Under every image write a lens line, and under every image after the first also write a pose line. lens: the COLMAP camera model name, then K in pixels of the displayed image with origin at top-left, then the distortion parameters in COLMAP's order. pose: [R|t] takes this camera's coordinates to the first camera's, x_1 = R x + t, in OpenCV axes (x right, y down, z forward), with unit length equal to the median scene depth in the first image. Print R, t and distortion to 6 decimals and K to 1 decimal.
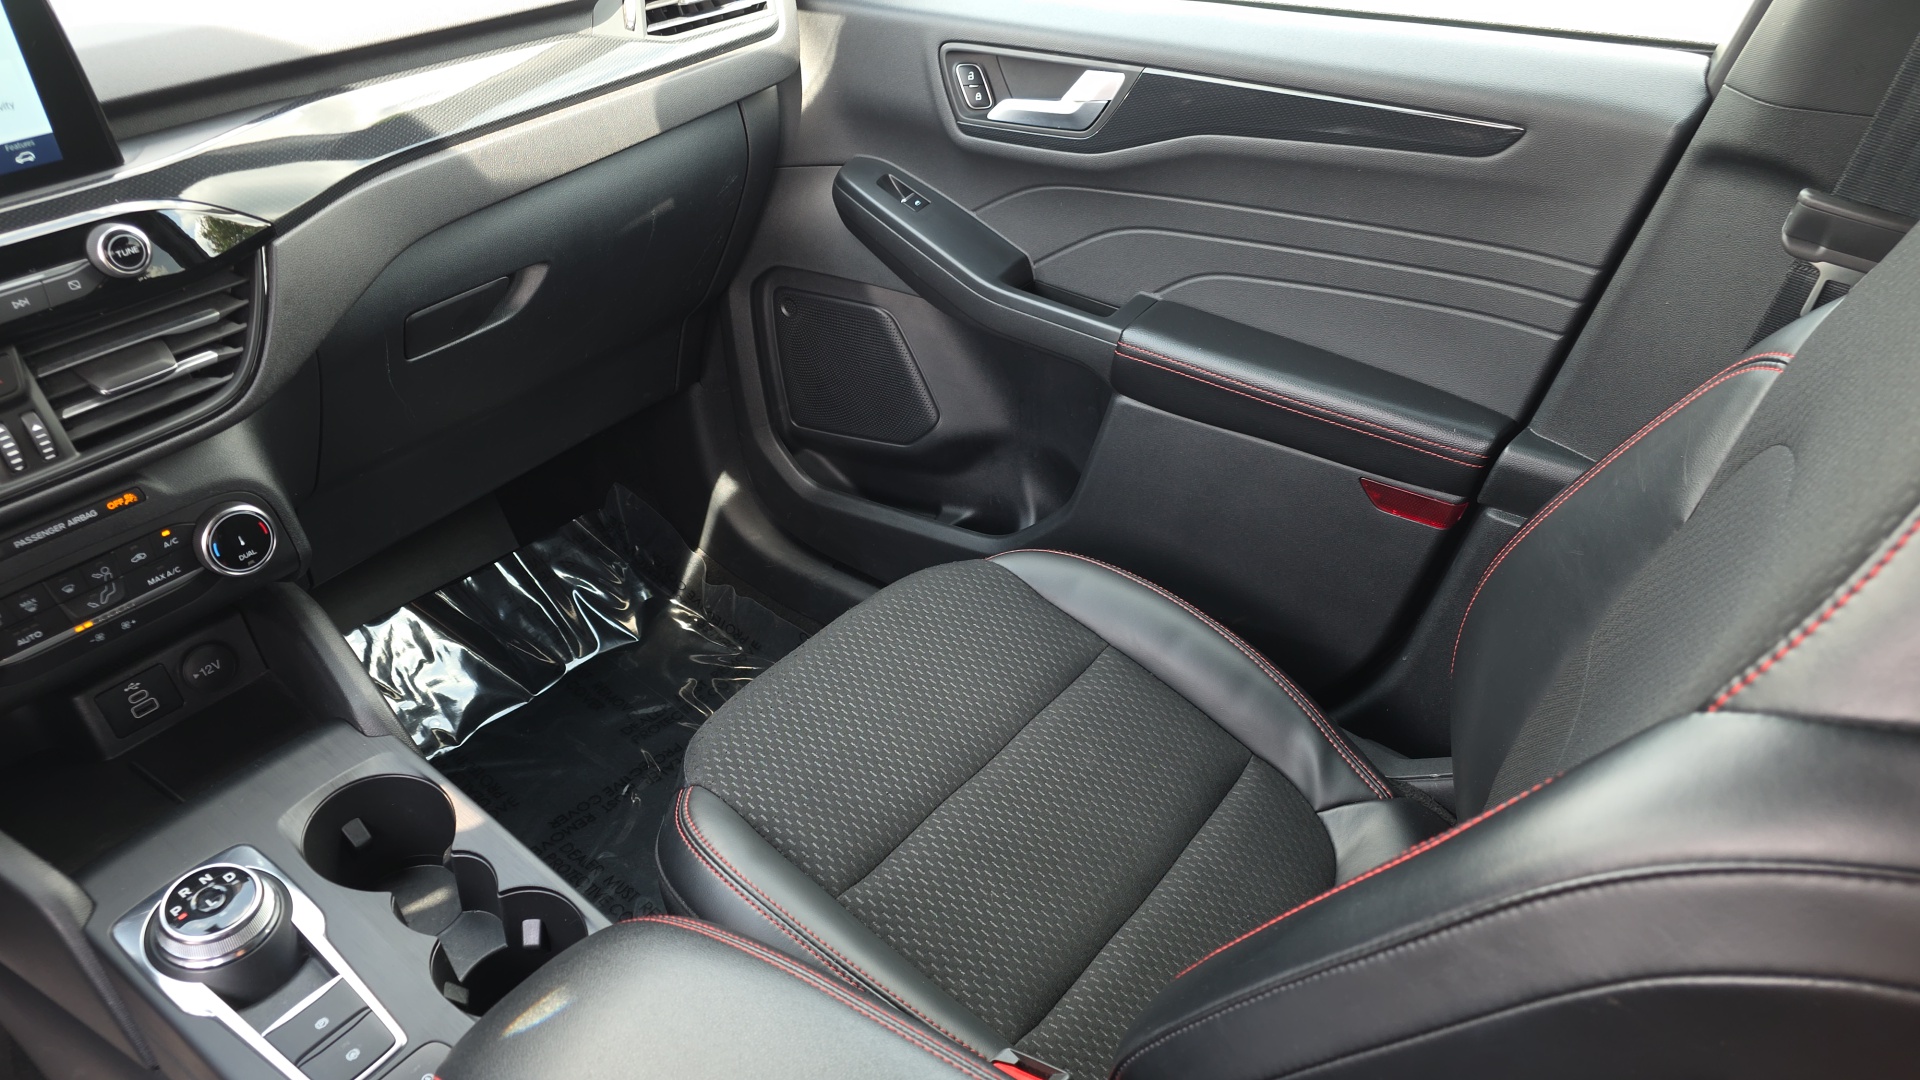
lens RADIAL K [[1299.4, 0, 995.2], [0, 1299.4, 564.4], [0, 0, 1]] dist [0.059144, -0.066485]
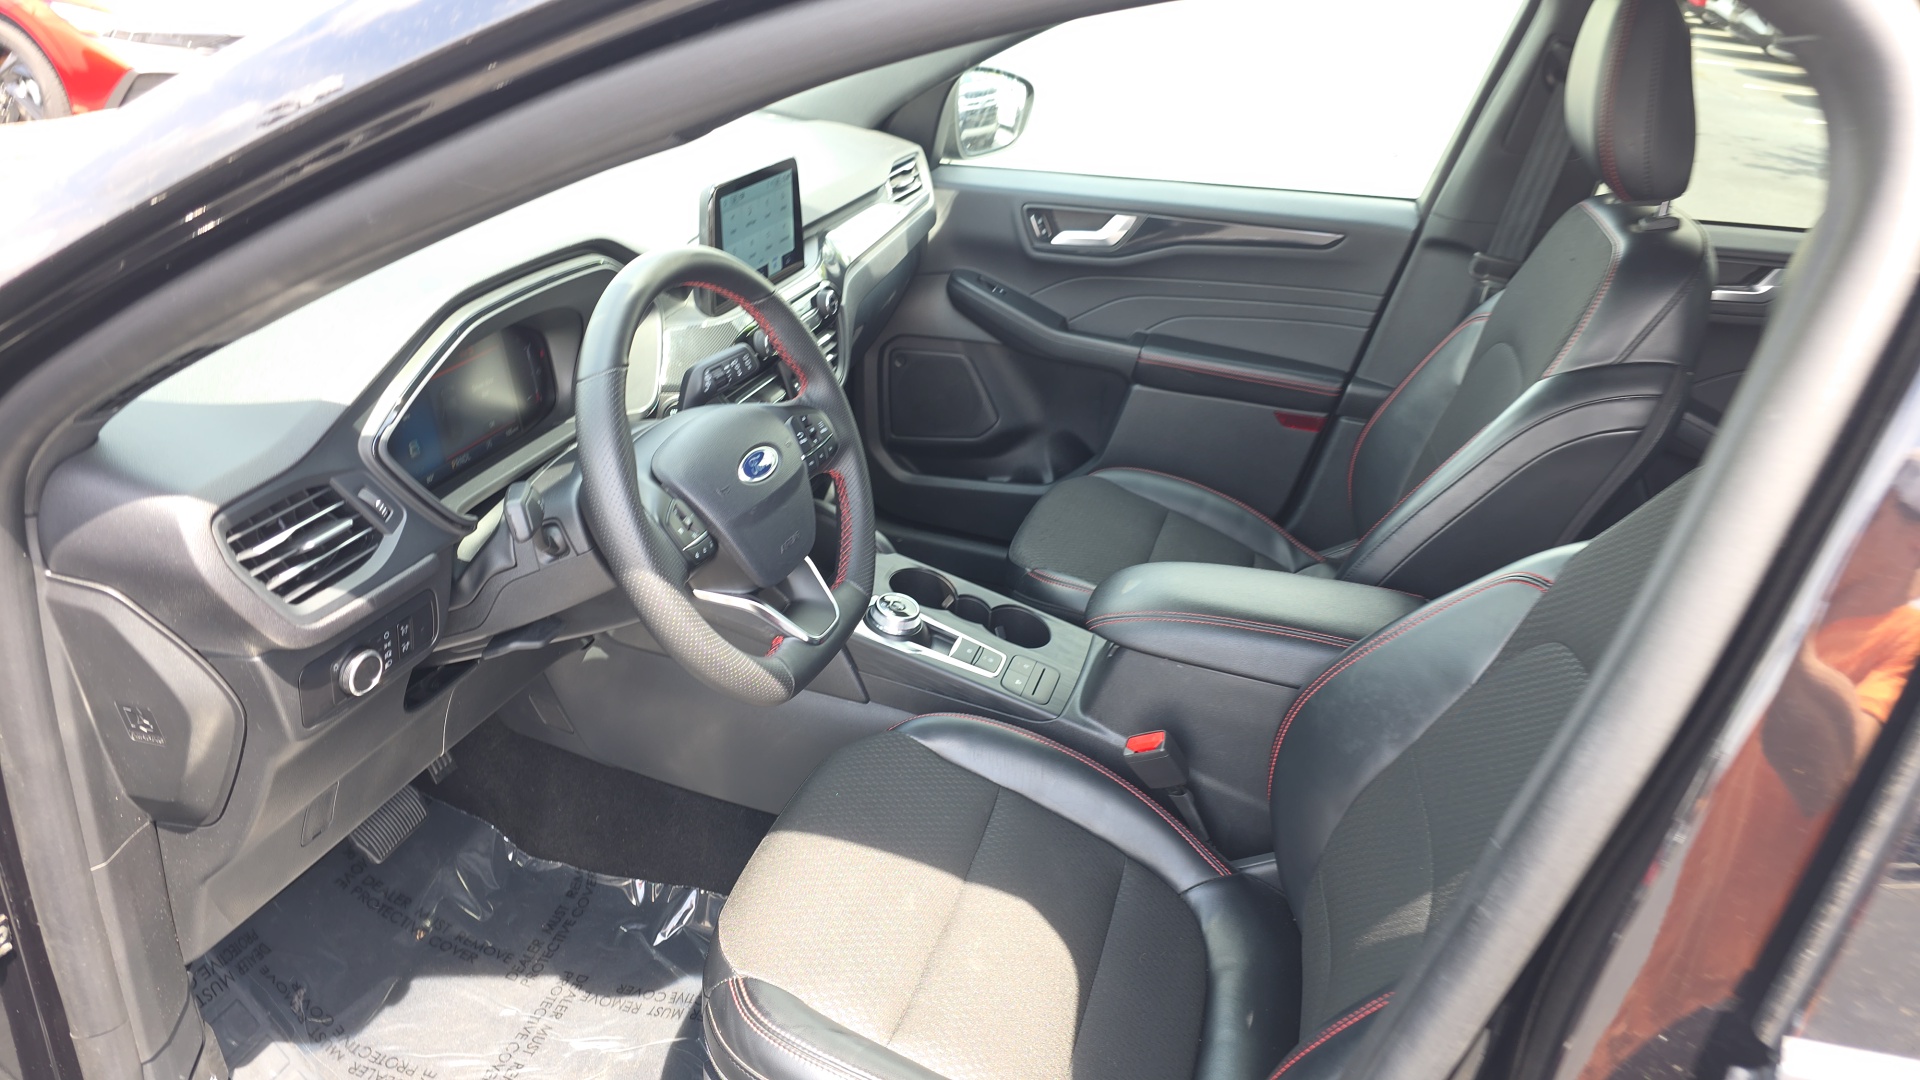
lens RADIAL K [[1299.4, 0, 955.5], [0, 1299.4, 527.5], [0, 0, 1]] dist [0.059144, -0.066485]
pose [[0.948533, -0.091565, 0.303151, -0.963871], [0.132361, 0.984290, -0.116849, 0.332377], [-0.287689, 0.150961, 0.945751, -0.845122]]
